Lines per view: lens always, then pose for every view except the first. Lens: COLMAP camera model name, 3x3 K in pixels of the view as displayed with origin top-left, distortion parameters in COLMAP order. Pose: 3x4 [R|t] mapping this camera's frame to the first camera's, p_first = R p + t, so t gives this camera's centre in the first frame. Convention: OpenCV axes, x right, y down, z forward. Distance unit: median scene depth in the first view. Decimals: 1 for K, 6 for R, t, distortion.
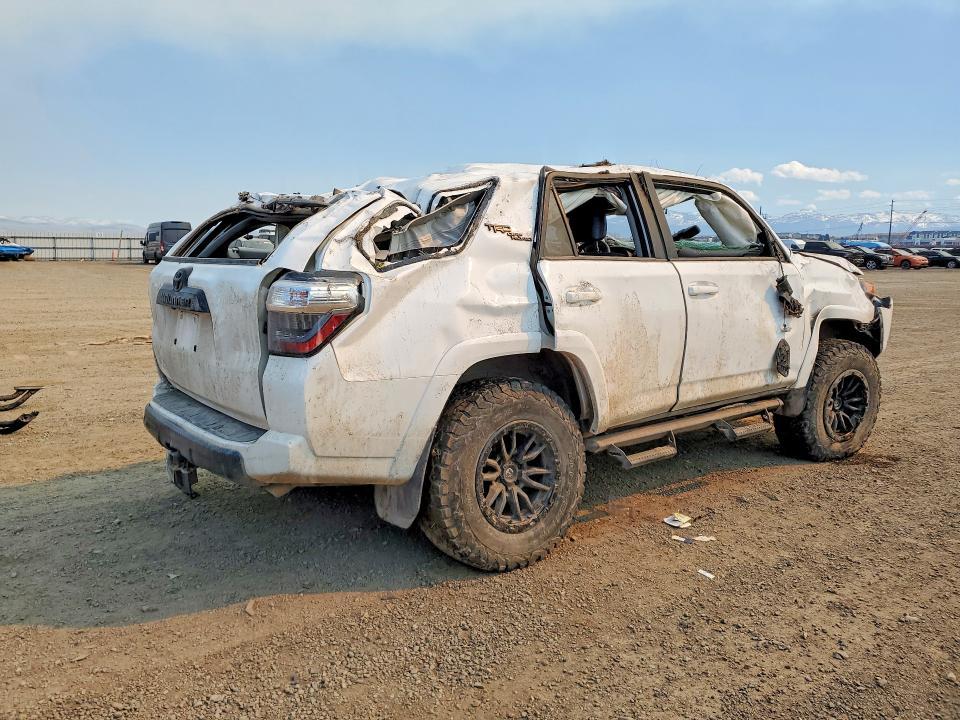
lens RADIAL K [[738.0, 0, 474.1], [0, 738.0, 353.5], [0, 0, 1]] dist [0.005944, 0.000272]
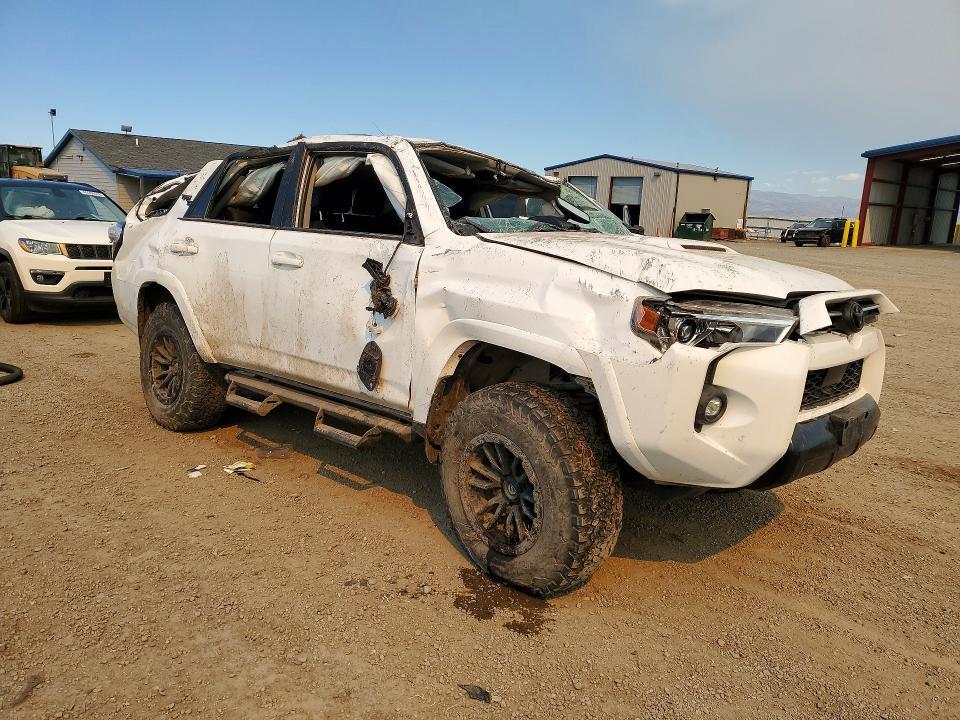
lens RADIAL K [[738.0, 0, 471.6], [0, 738.0, 364.4], [0, 0, 1]] dist [0.005944, 0.000272]
pose [[0.195541, 0.203916, -0.959261, 1.287110], [-0.174932, 0.969709, 0.170478, -0.158649], [0.964968, 0.134470, 0.225289, 1.012174]]
